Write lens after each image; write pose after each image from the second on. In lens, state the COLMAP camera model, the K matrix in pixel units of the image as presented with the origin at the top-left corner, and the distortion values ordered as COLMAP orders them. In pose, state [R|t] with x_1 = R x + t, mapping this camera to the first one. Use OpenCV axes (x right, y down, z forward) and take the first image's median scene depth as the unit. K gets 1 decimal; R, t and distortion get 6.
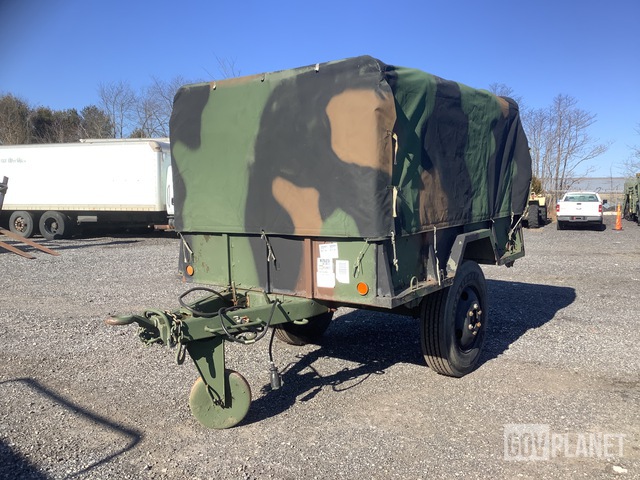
lens RADIAL K [[514.2, 0, 320.0], [0, 514.2, 240.0], [0, 0, 1]] dist [0.043684, -0.096257]
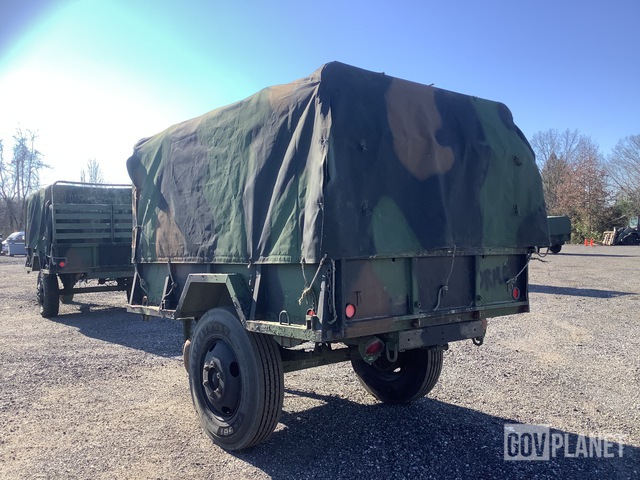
lens RADIAL K [[514.2, 0, 320.0], [0, 514.2, 240.0], [0, 0, 1]] dist [0.043684, -0.096257]
pose [[-0.125037, 0.007684, -0.992122, 1.157241], [-0.087289, 0.996007, 0.018715, -0.105947], [0.988305, 0.088941, -0.123867, 1.315374]]
